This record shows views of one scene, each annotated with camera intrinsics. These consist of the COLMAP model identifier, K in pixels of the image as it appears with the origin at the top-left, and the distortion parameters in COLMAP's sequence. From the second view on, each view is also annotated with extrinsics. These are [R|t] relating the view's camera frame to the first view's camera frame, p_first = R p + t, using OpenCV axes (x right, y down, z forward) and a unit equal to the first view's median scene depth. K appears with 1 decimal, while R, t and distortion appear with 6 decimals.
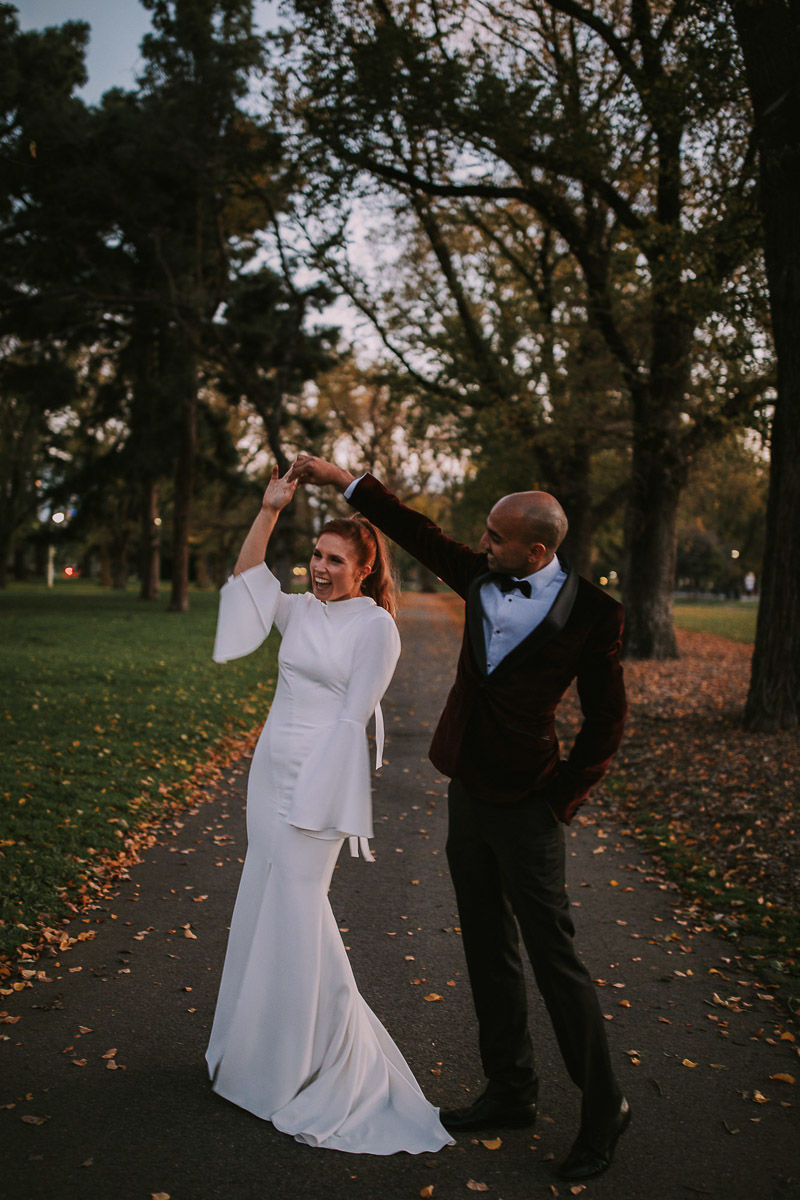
lens RADIAL K [[1416.6, 0, 363.9], [0, 1416.6, 600.6], [0, 0, 1]] dist [0.020024, 0.029233]
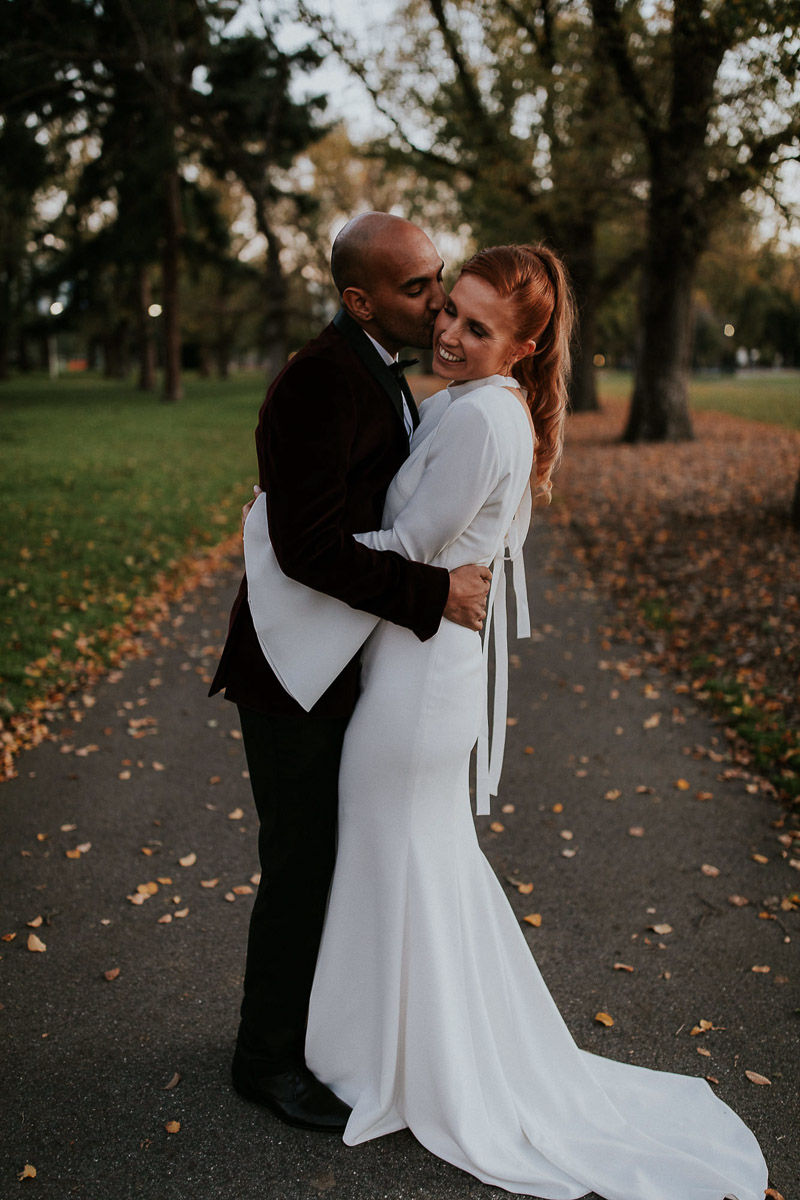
lens RADIAL K [[1416.6, 0, 363.9], [0, 1416.6, 600.6], [0, 0, 1]] dist [0.020024, 0.029233]
pose [[0.999717, -0.023615, -0.002939, 0.012827], [0.023788, 0.988396, 0.150023, -0.001737], [-0.000638, -0.150050, 0.988678, 0.194393]]
